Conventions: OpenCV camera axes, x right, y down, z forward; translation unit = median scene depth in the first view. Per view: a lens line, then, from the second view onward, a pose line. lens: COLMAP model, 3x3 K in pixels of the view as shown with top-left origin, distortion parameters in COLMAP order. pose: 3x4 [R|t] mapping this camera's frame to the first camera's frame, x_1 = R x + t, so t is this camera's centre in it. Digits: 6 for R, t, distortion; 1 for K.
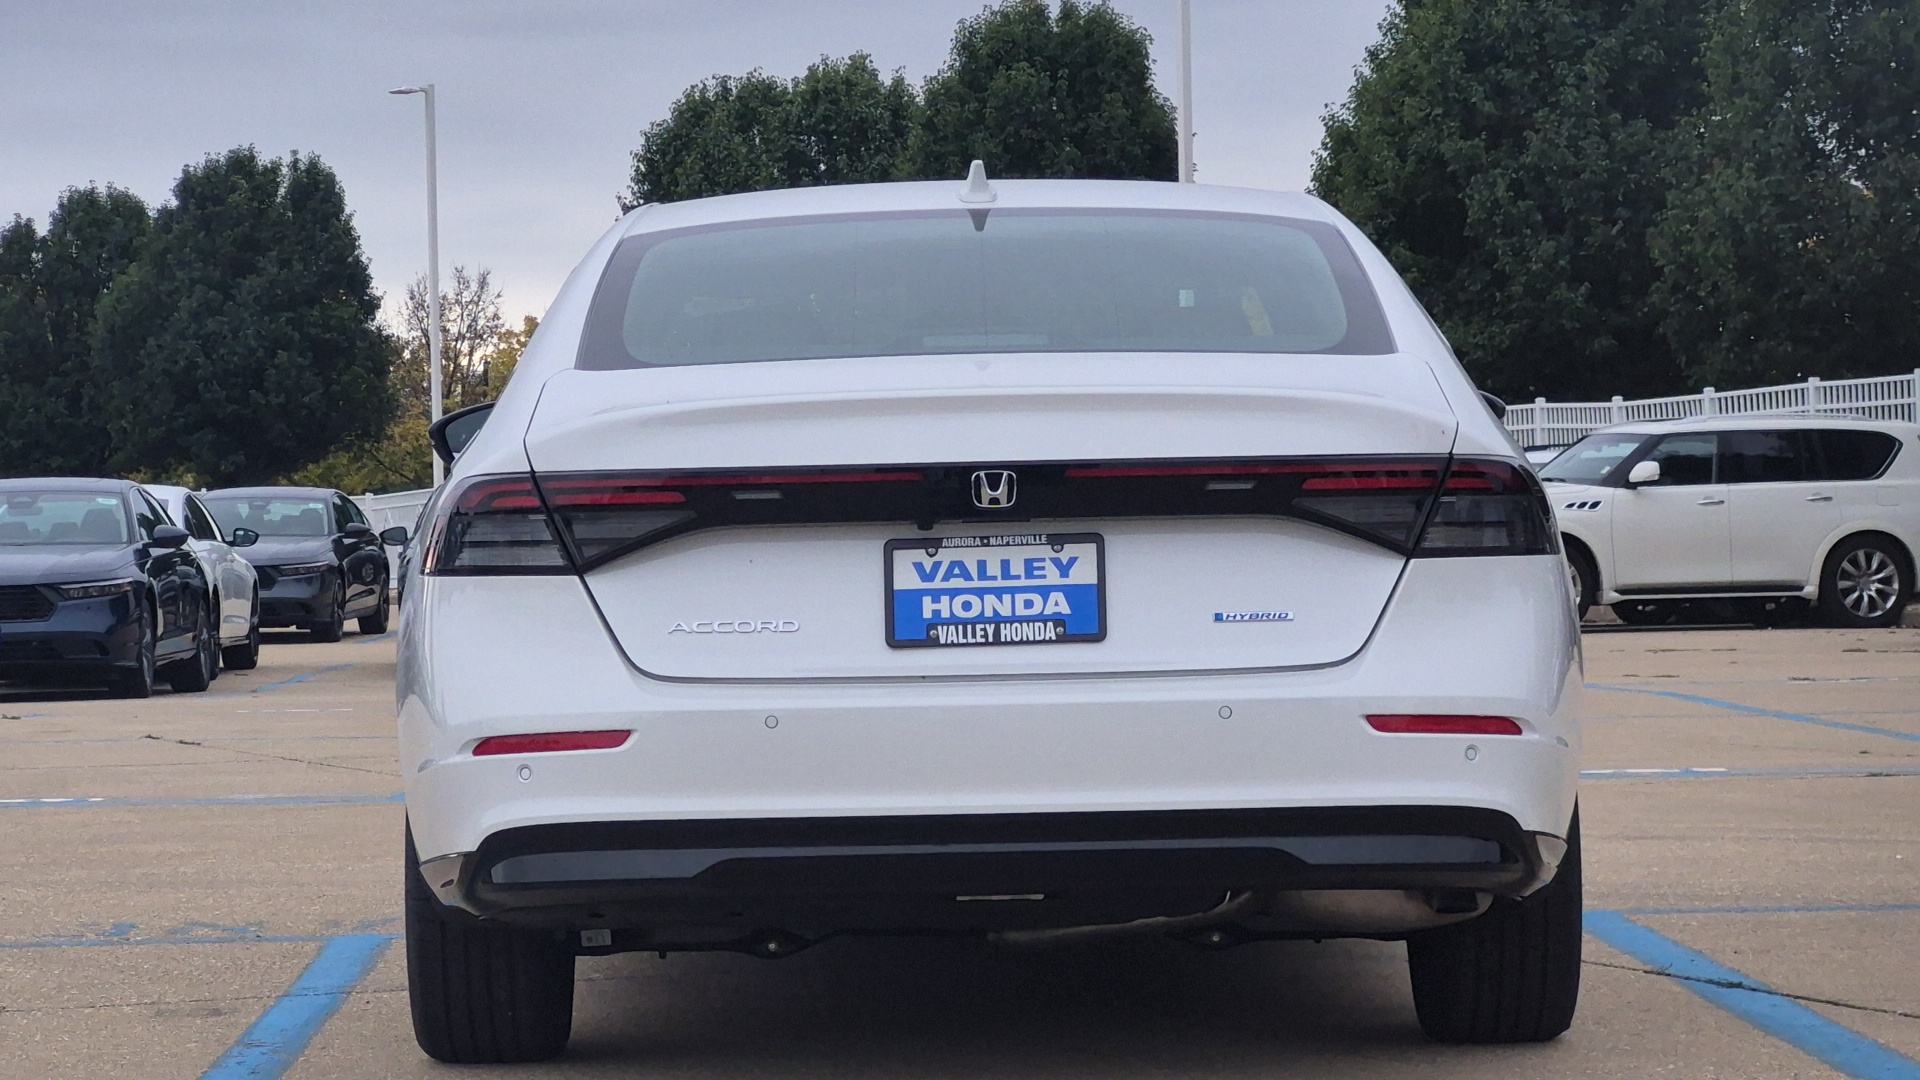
lens RADIAL K [[4999.7, 0, 960.0], [0, 4999.7, 540.0], [0, 0, 1]] dist [-0.070816, 0.685382]
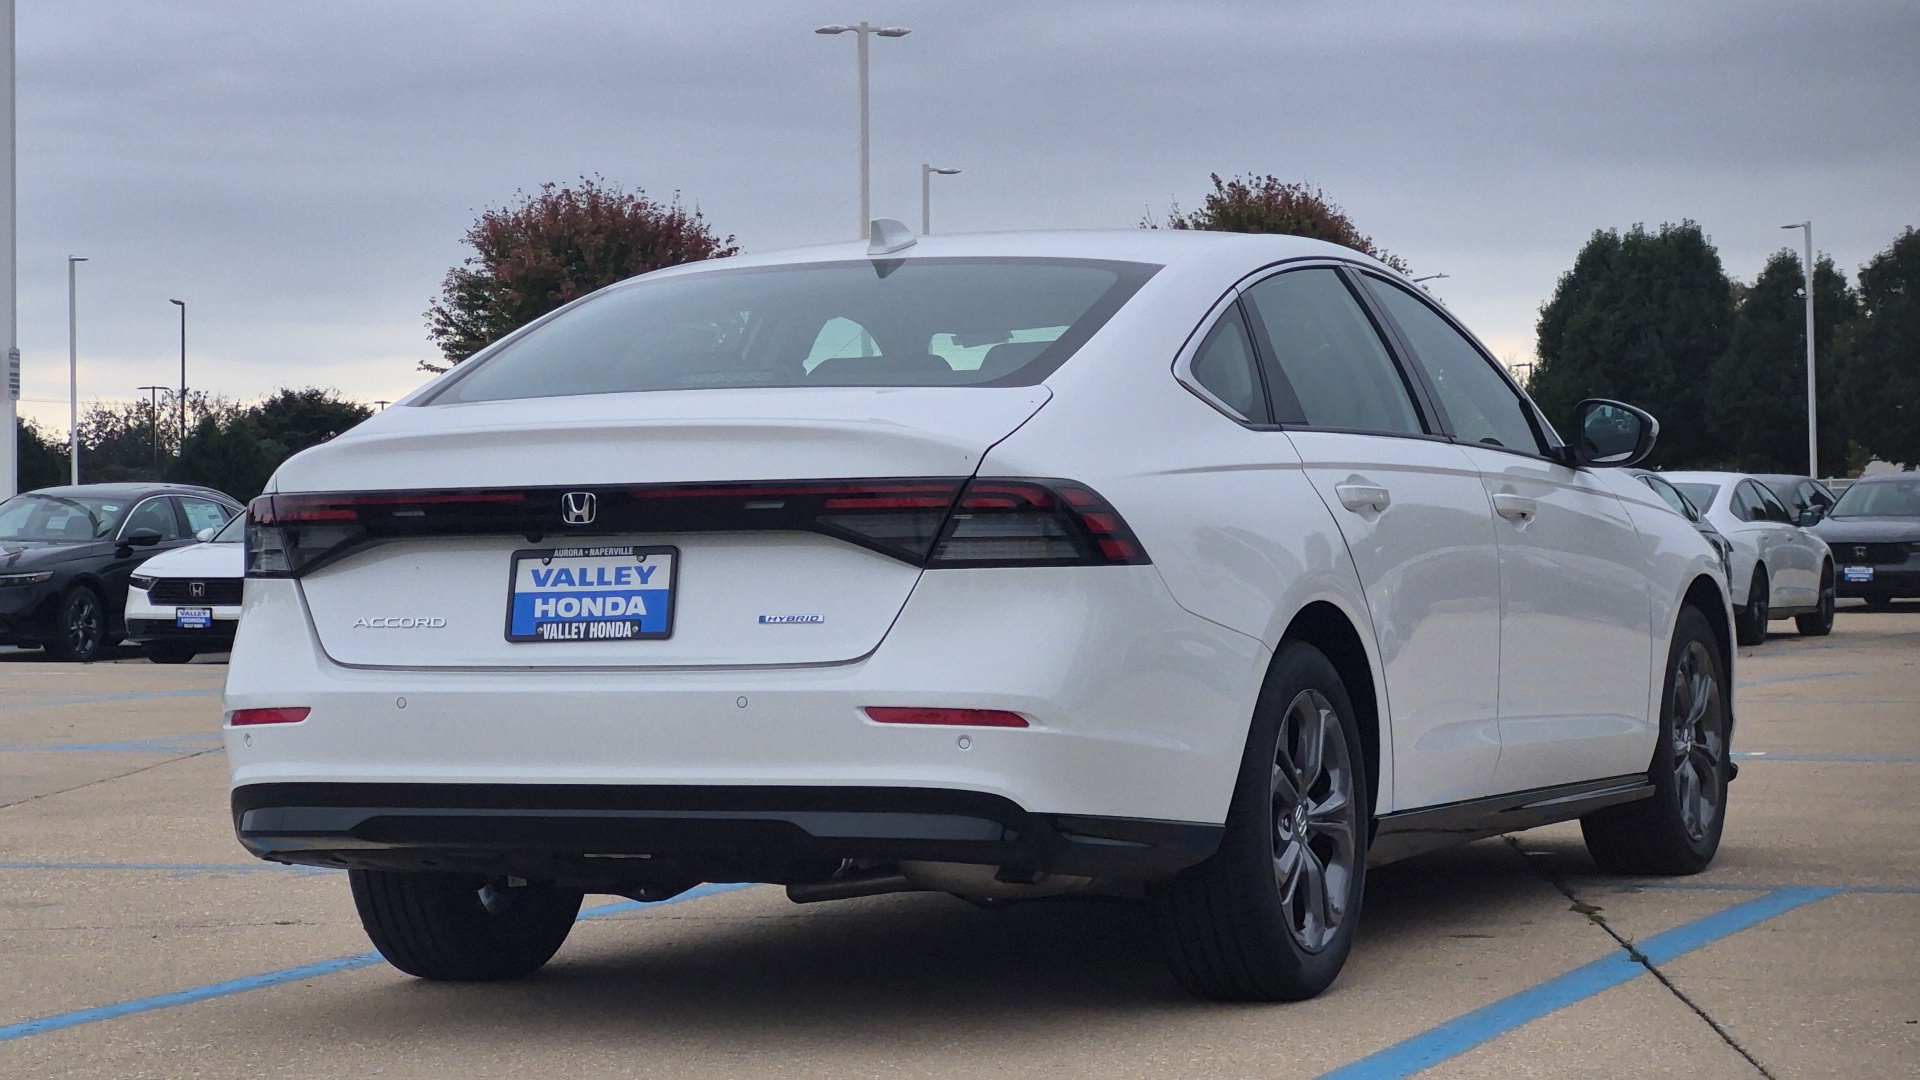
lens RADIAL K [[4406.2, 0, 960.0], [0, 4406.2, 540.0], [0, 0, 1]] dist [-0.010588, -0.094748]
pose [[0.913578, 0.004170, -0.406642, 0.506197], [-0.001739, 0.999978, 0.006348, -0.009352], [0.406660, -0.005092, 0.913565, 0.091009]]
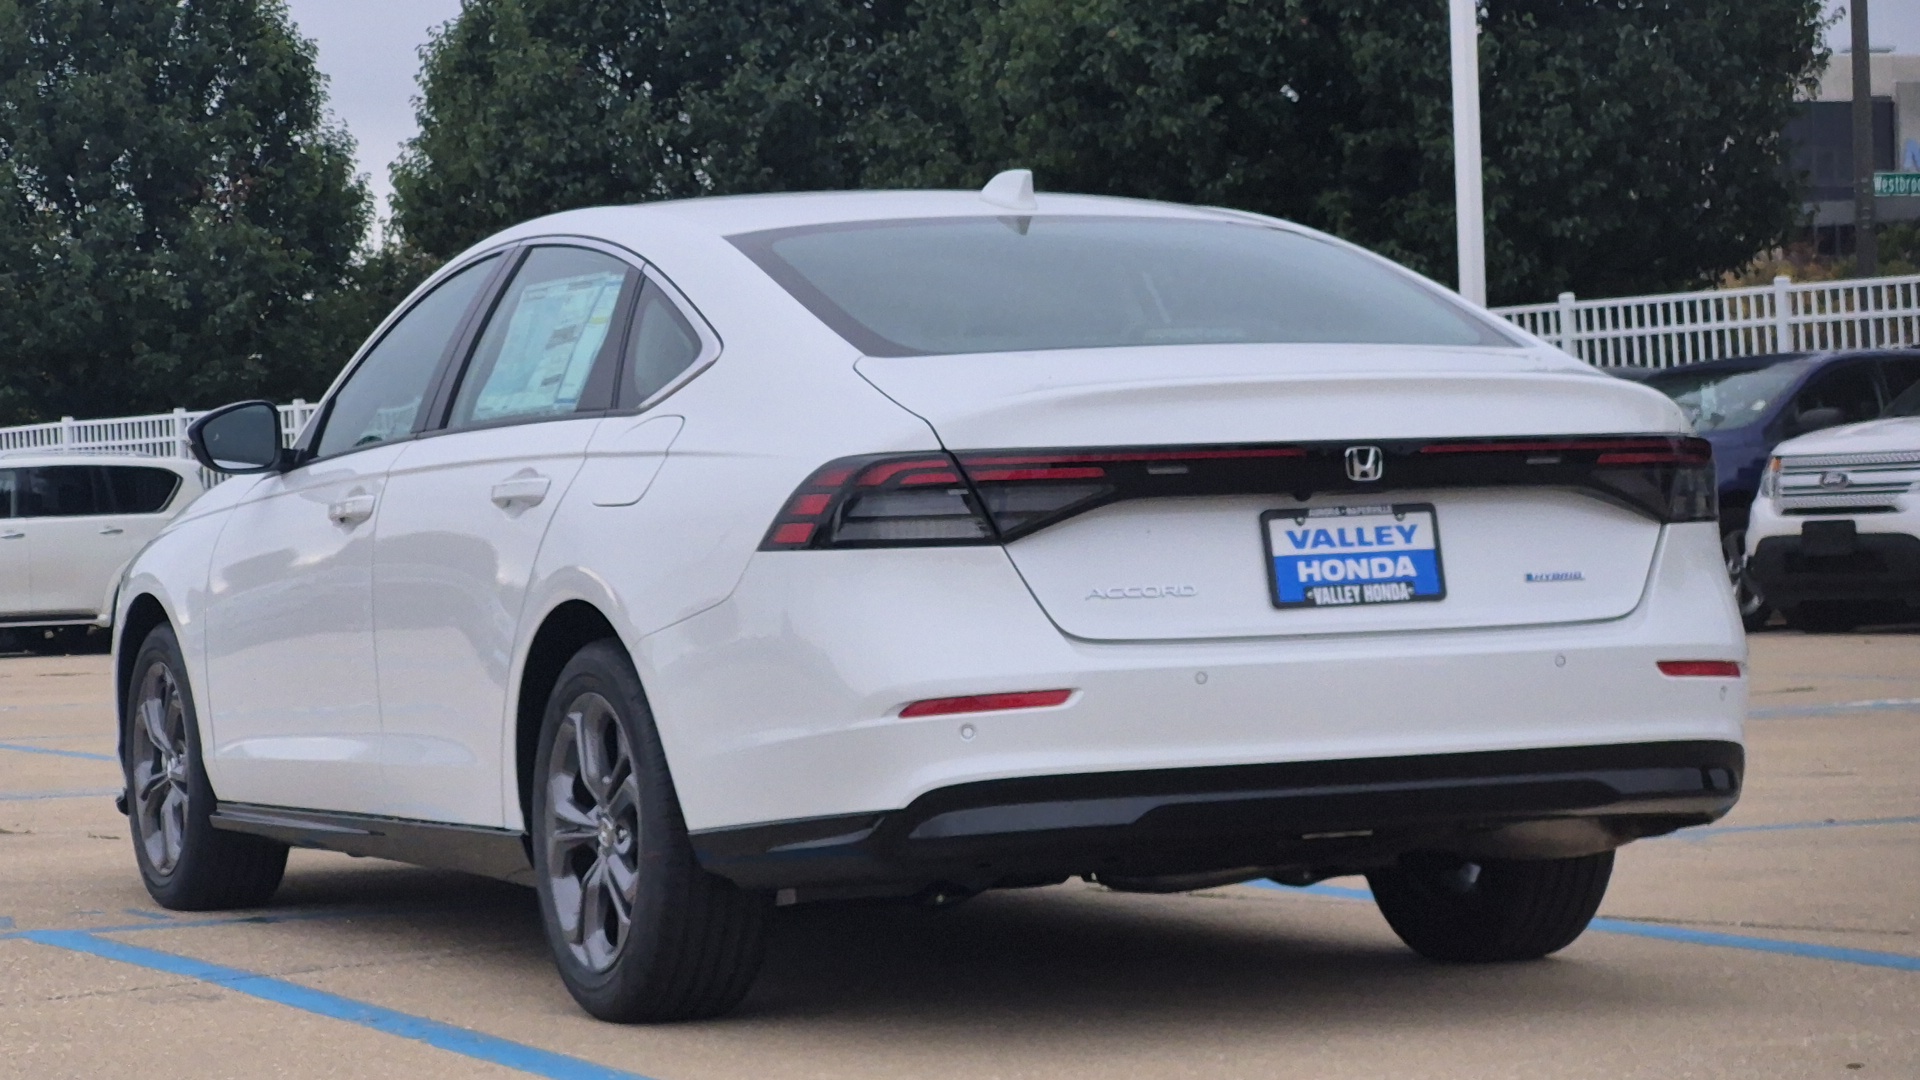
lens RADIAL K [[4731.0, 0, 960.0], [0, 4731.0, 540.0], [0, 0, 1]] dist [-0.023284, -0.167359]
pose [[0.916543, -0.009656, 0.399818, -0.490952], [0.012953, 0.999901, -0.005543, 0.011306], [-0.399725, 0.010259, 0.916578, 0.076078]]
